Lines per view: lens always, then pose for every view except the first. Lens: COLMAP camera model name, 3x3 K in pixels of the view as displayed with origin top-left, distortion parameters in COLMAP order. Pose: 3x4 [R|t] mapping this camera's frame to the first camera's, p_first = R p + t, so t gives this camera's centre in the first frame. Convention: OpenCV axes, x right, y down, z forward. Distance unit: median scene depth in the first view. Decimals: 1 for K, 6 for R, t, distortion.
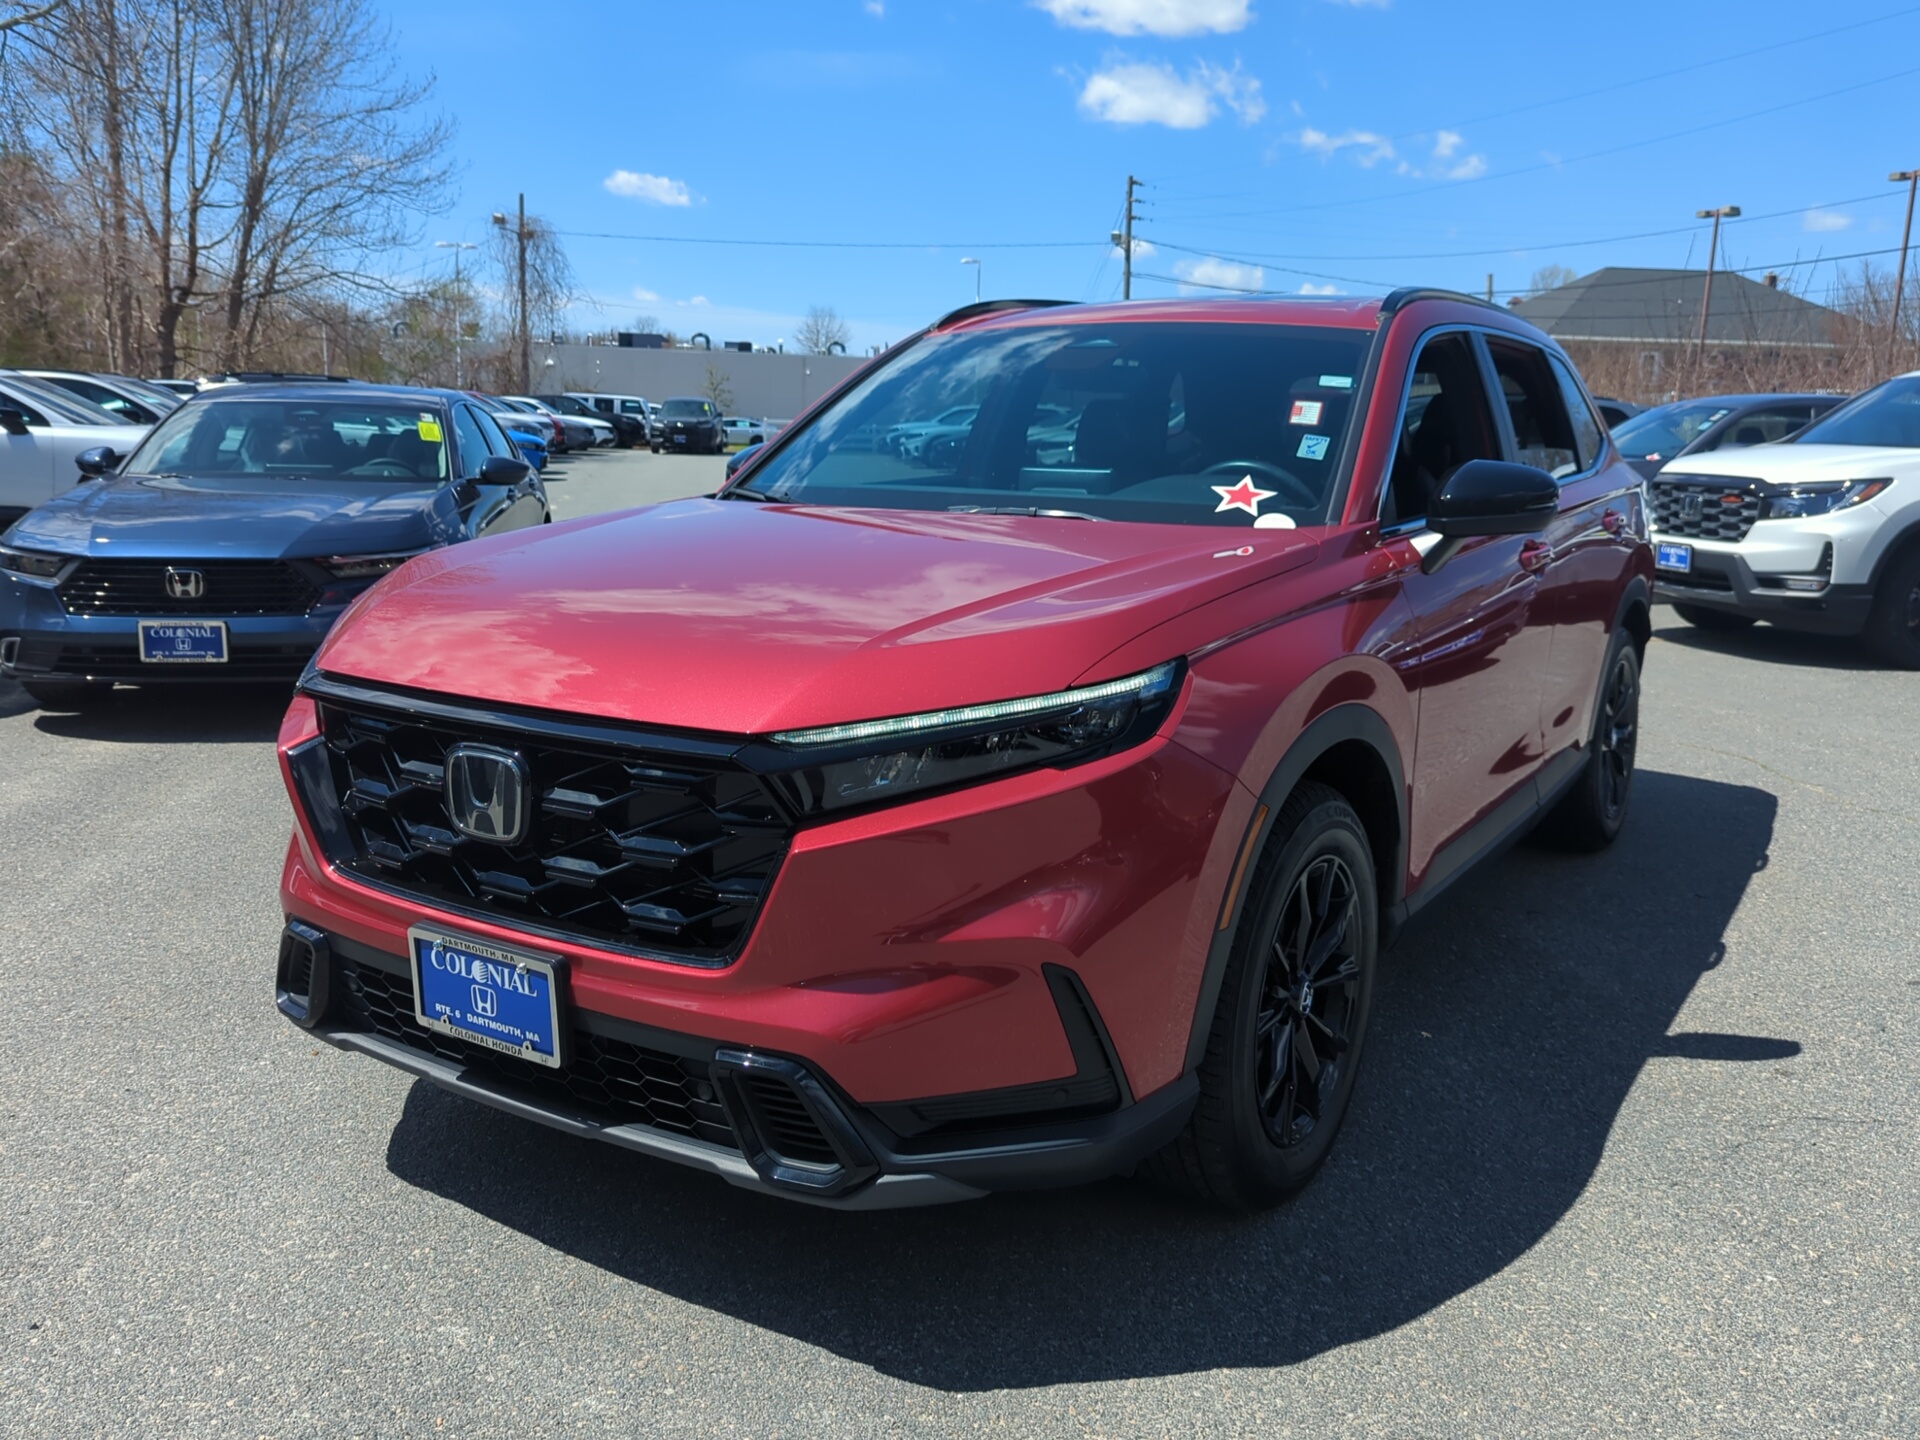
lens RADIAL K [[1551.8, 0, 960.2], [0, 1551.8, 712.7], [0, 0, 1]] dist [0.033044, -0.017470]
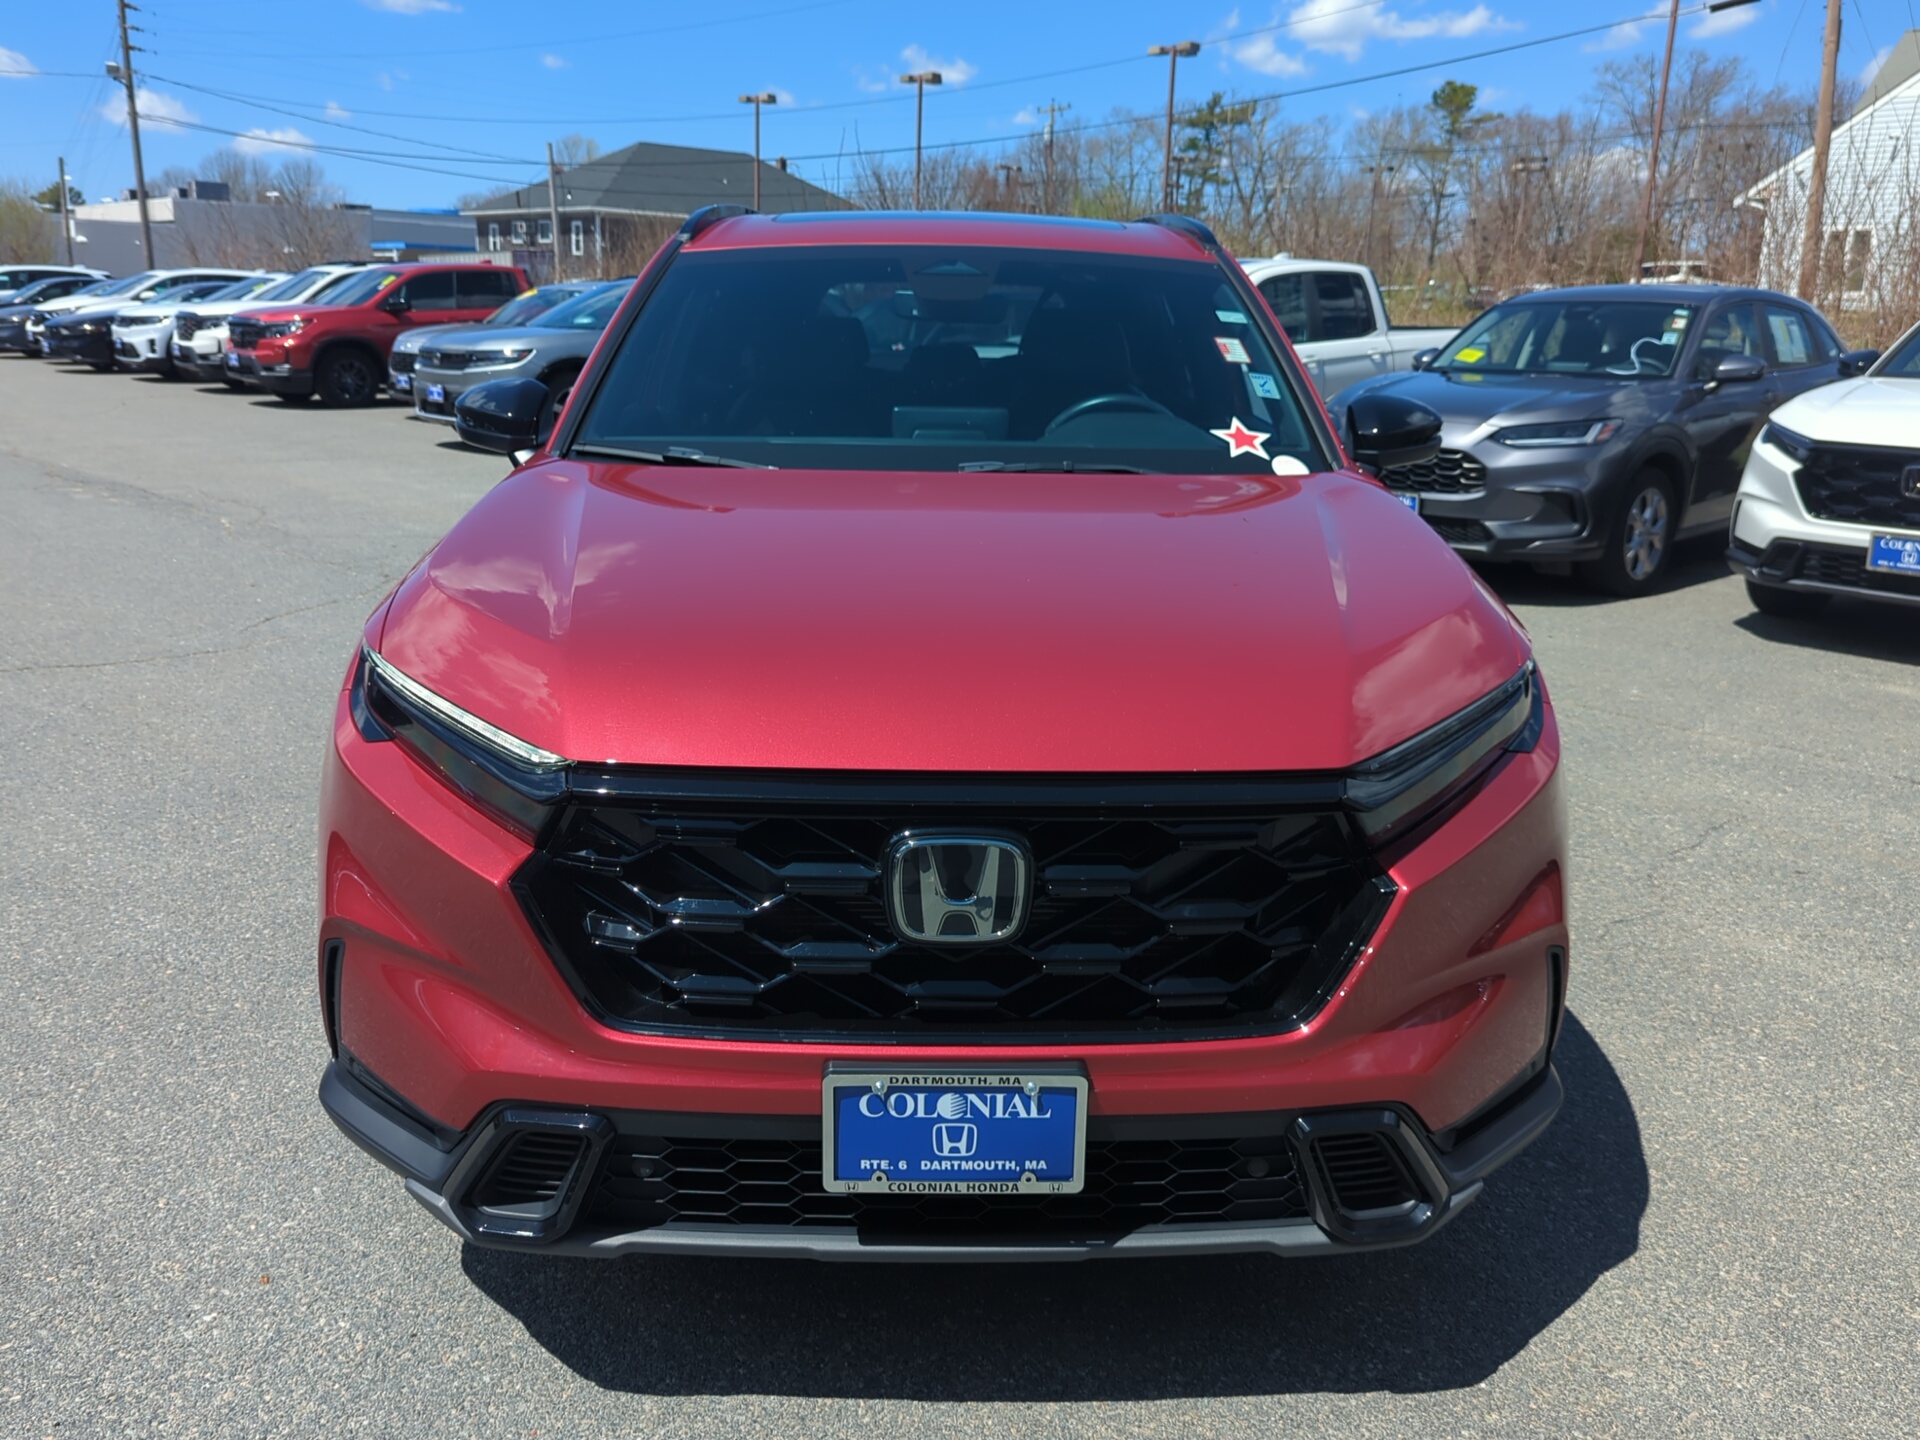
lens RADIAL K [[1551.8, 0, 972.5], [0, 1551.8, 706.9], [0, 0, 1]] dist [0.033044, -0.017470]
pose [[0.832437, -0.137474, 0.536795, -0.686868], [0.096491, 0.989898, 0.103881, -0.117035], [-0.545653, -0.034679, 0.837293, 0.324363]]
